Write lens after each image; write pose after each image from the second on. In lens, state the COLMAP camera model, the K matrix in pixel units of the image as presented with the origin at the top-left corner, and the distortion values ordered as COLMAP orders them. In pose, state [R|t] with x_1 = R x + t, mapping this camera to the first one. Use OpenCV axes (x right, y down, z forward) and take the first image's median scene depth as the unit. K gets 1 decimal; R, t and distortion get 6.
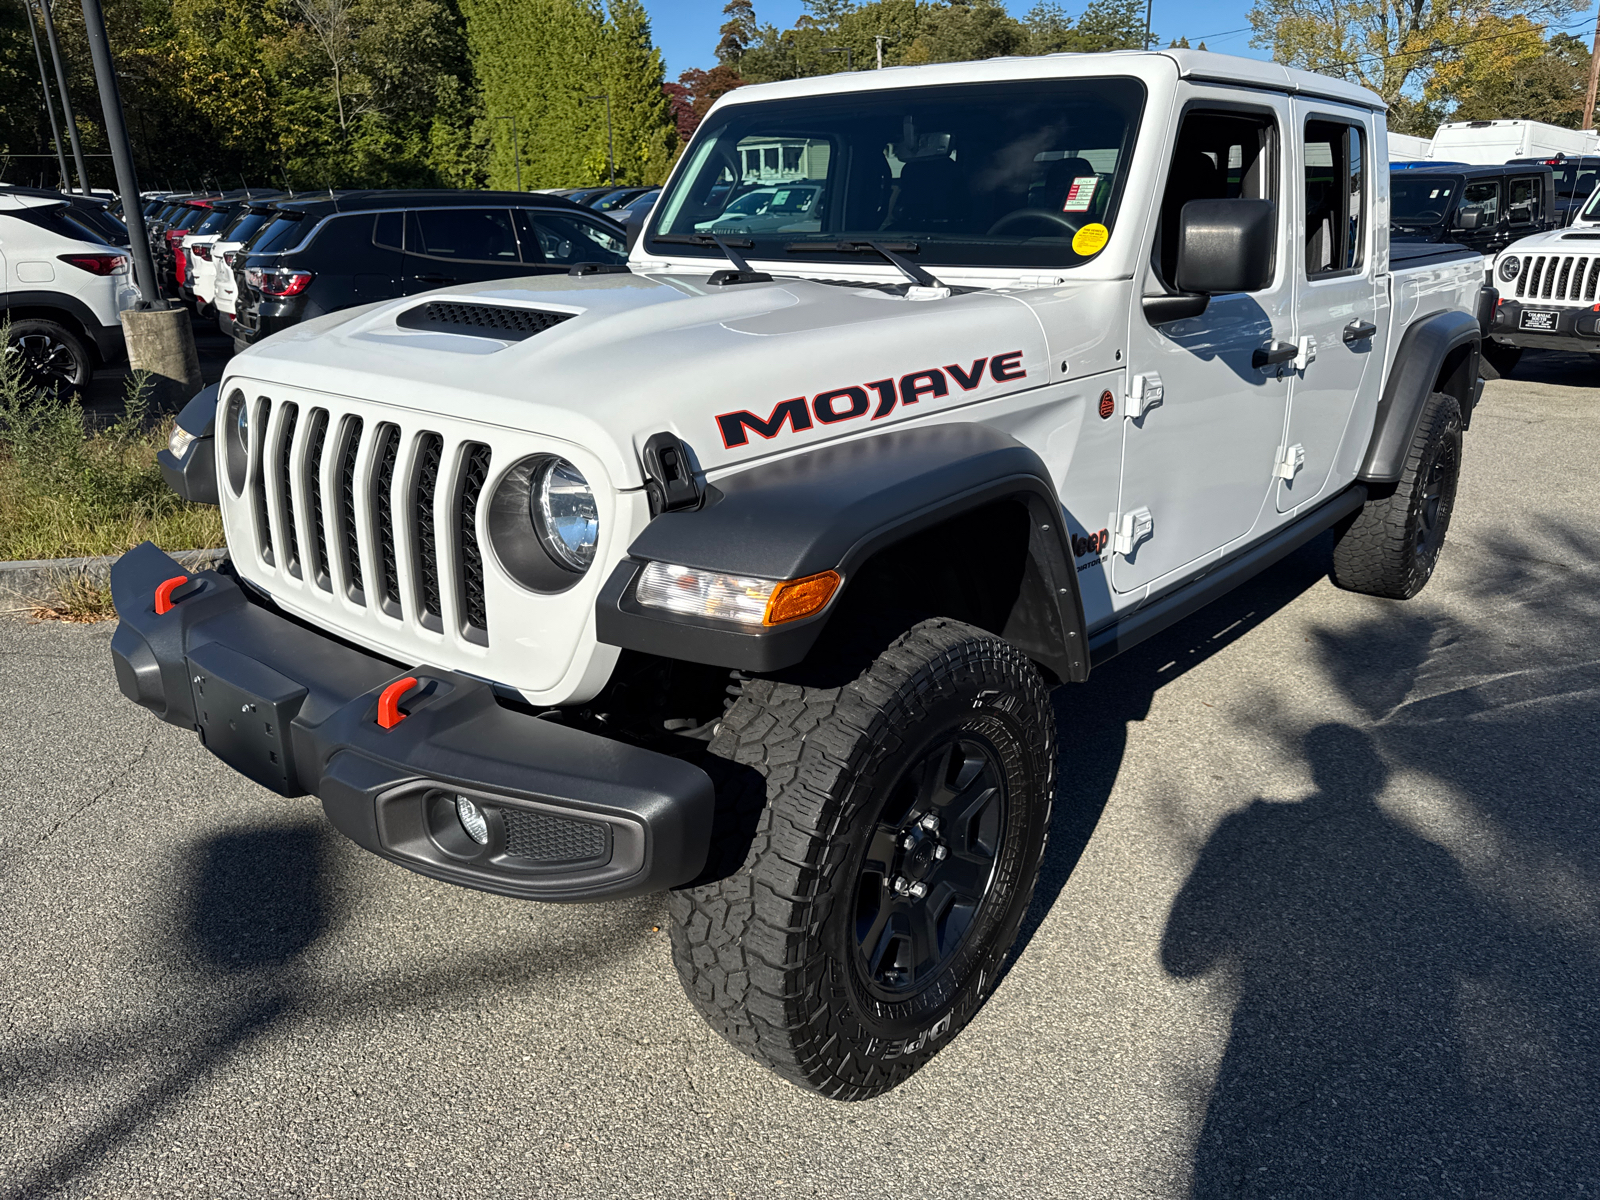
lens RADIAL K [[1125.6, 0, 807.3], [0, 1125.6, 590.8], [0, 0, 1]] dist [0.044415, -0.049127]
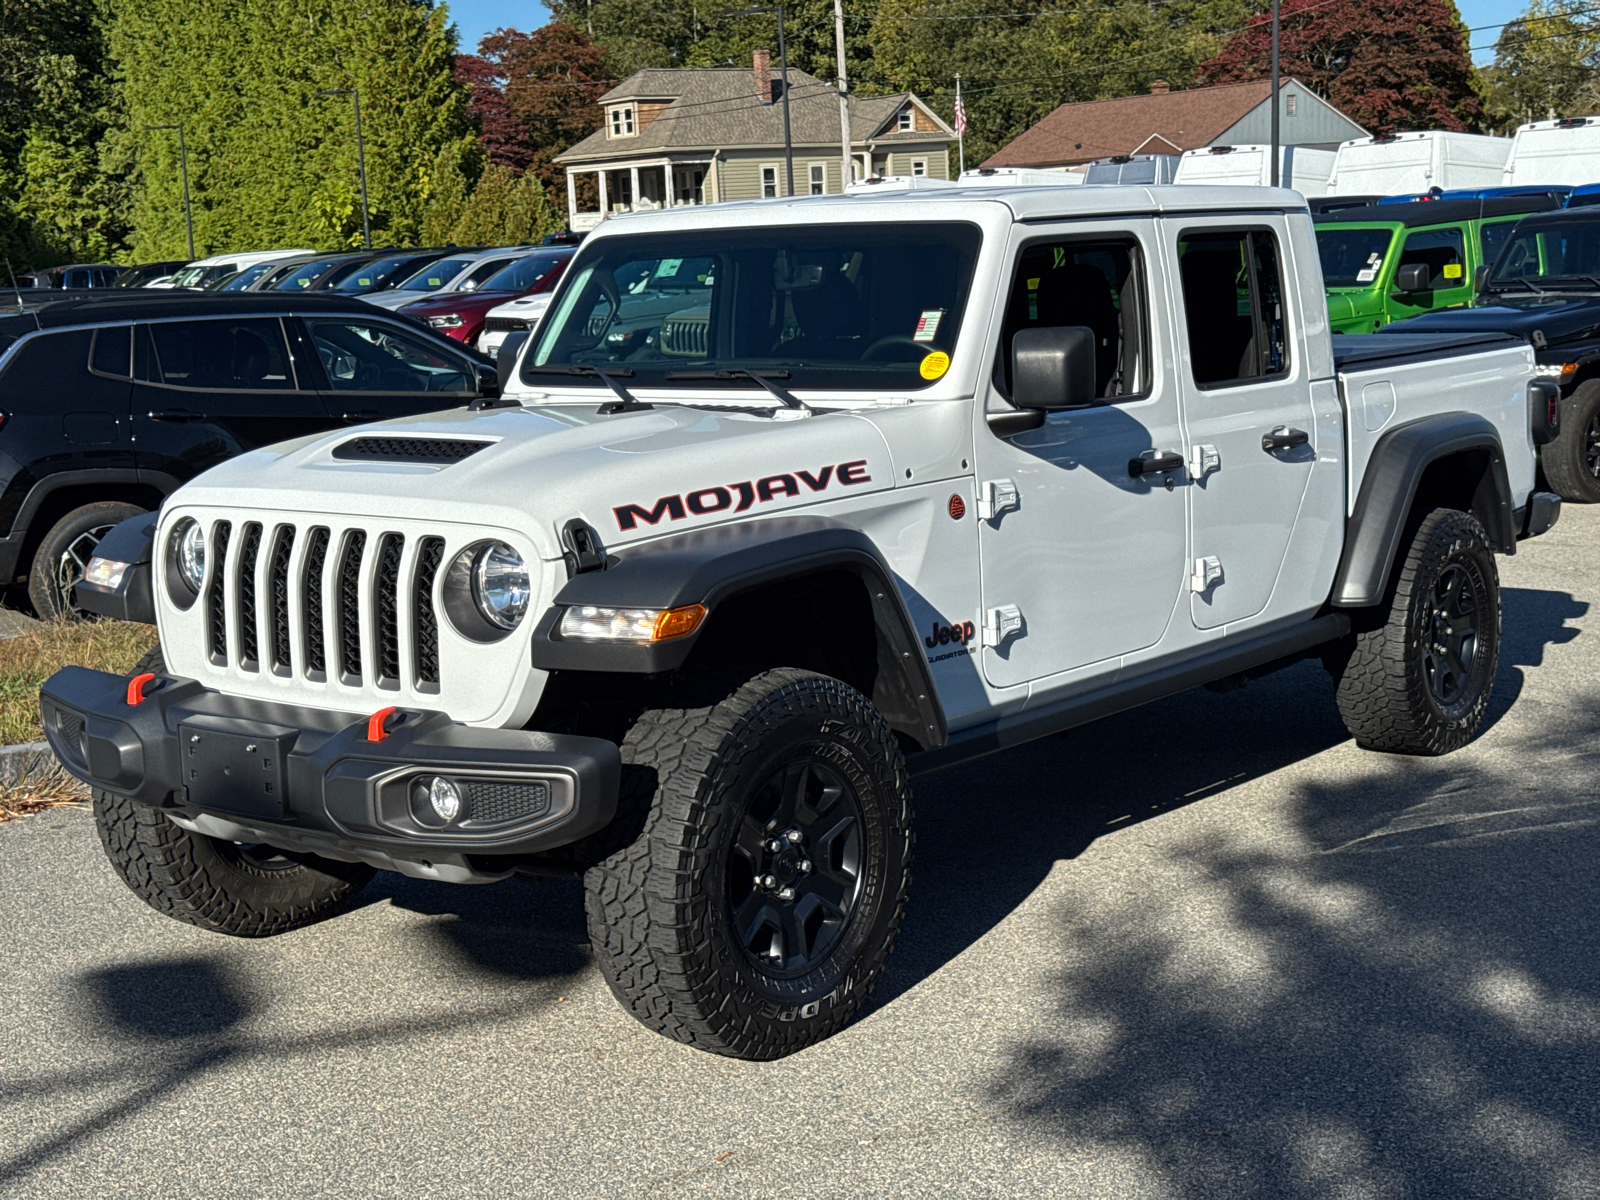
lens RADIAL K [[2200.6, 0, 800.0], [0, 2200.6, 600.0], [0, 0, 1]] dist [0.097403, 0.077752]
pose [[0.998927, -0.035325, 0.029962, 0.032858], [0.039999, 0.984042, -0.173383, 0.231102], [-0.023359, 0.174395, 0.984399, -0.872575]]
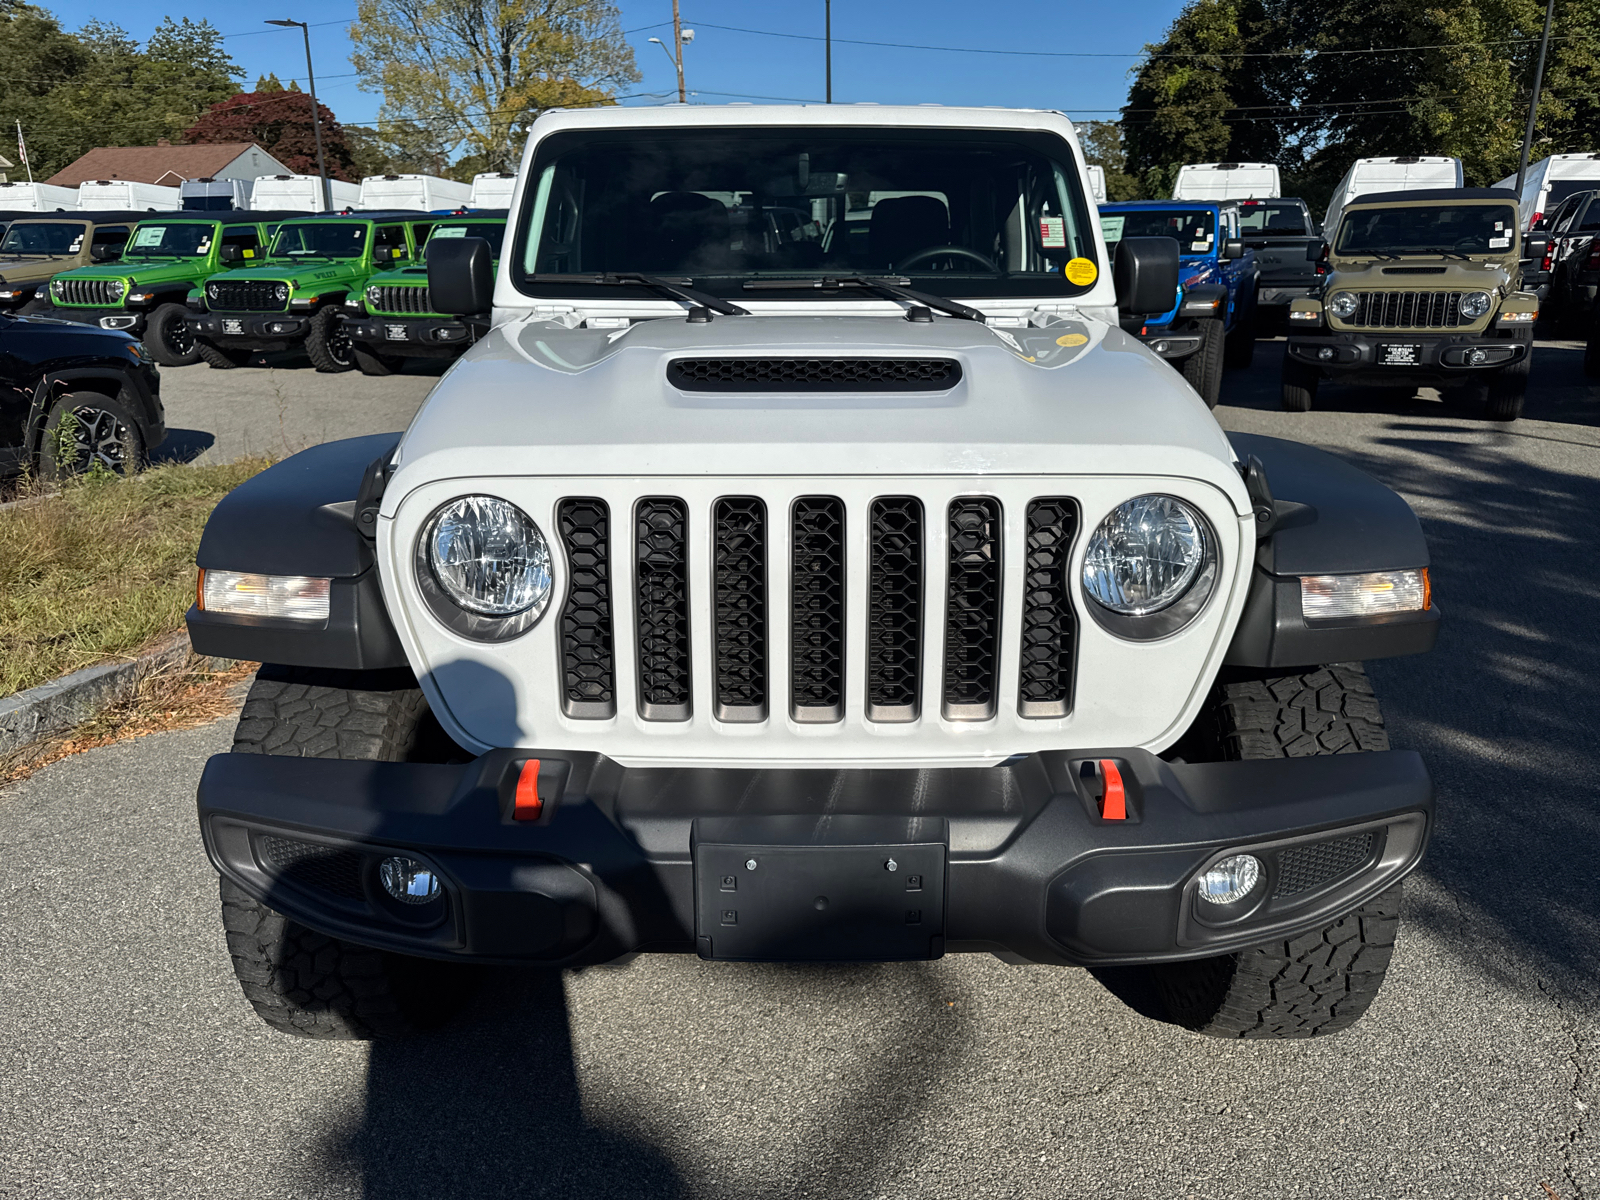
lens RADIAL K [[1139.7, 0, 801.1], [0, 1139.7, 602.9], [0, 0, 1]] dist [0.034383, -0.039261]
pose [[0.770200, -0.189860, 0.608888, -0.577481], [0.205708, 0.977596, 0.044622, -0.073117], [-0.603718, 0.090885, 0.792000, 0.223922]]
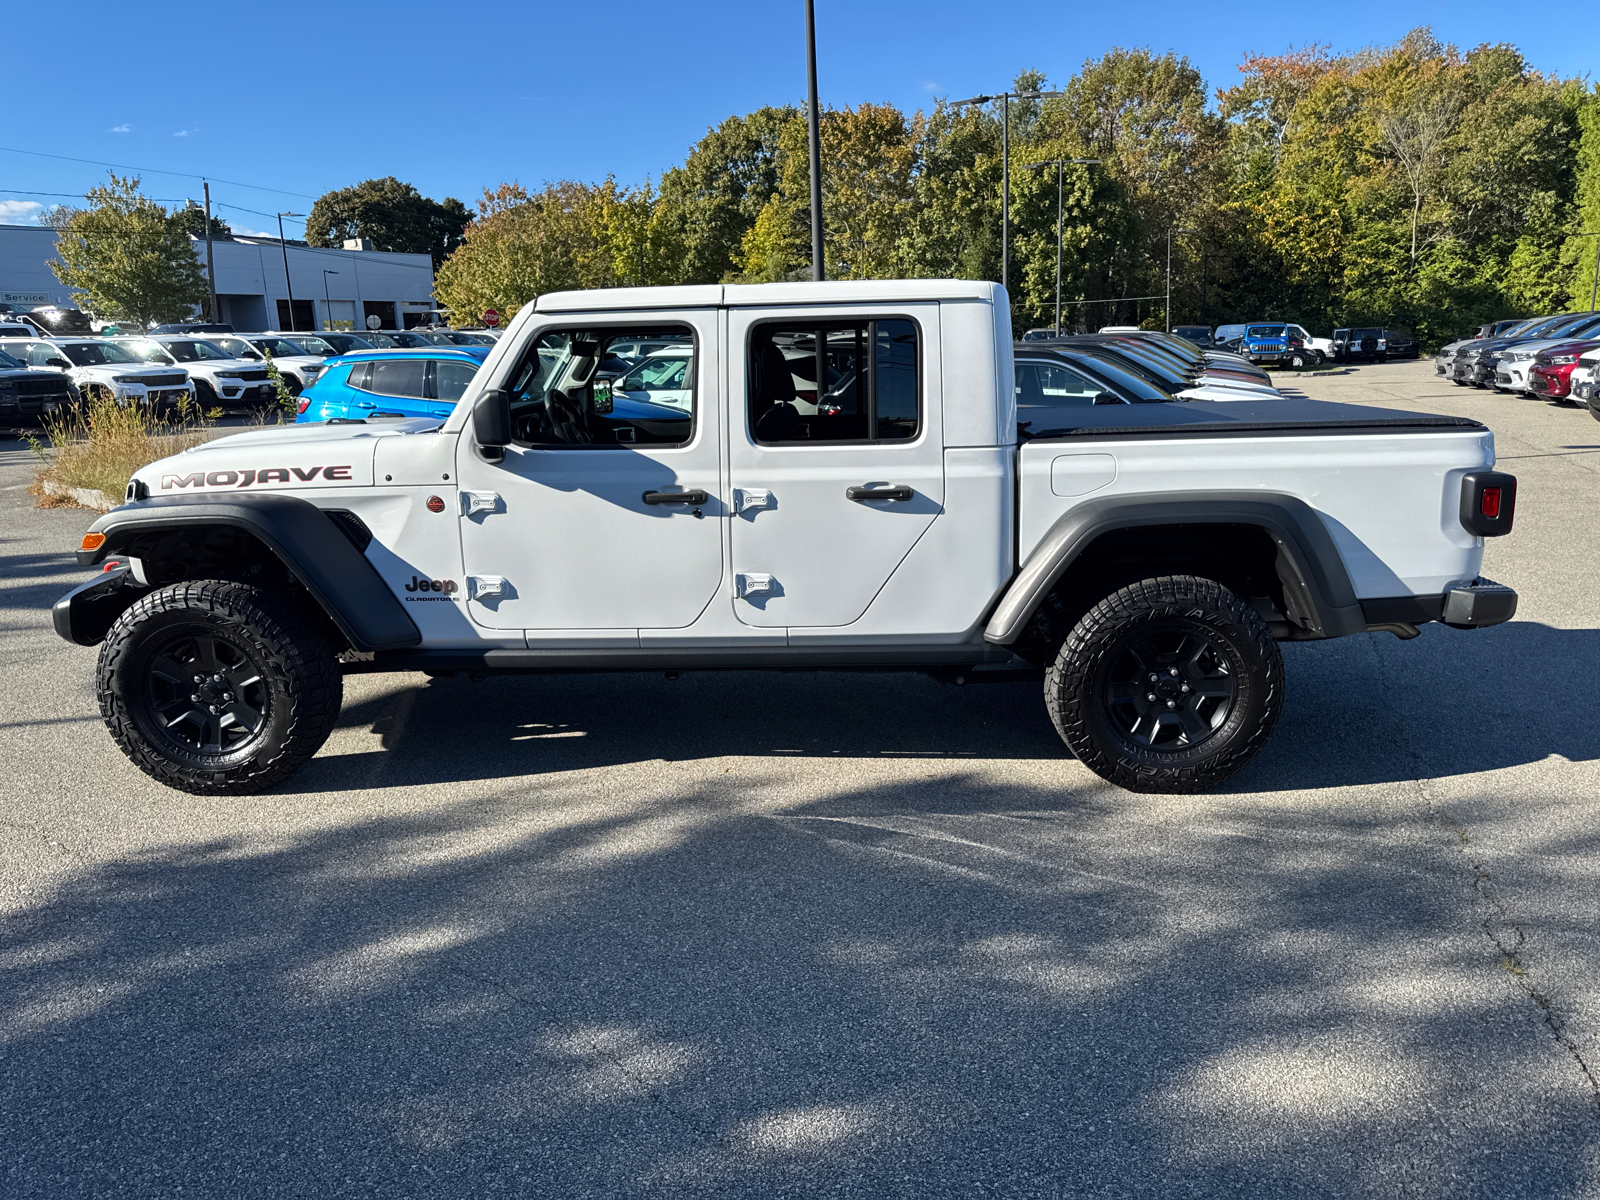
lens RADIAL K [[1125.6, 0, 807.3], [0, 1125.6, 590.8], [0, 0, 1]] dist [0.044415, -0.049127]
pose [[0.636157, 0.156751, -0.755469, 1.504637], [-0.233318, 0.972386, 0.005289, -0.138811], [0.735437, 0.172900, 0.655163, 0.249213]]
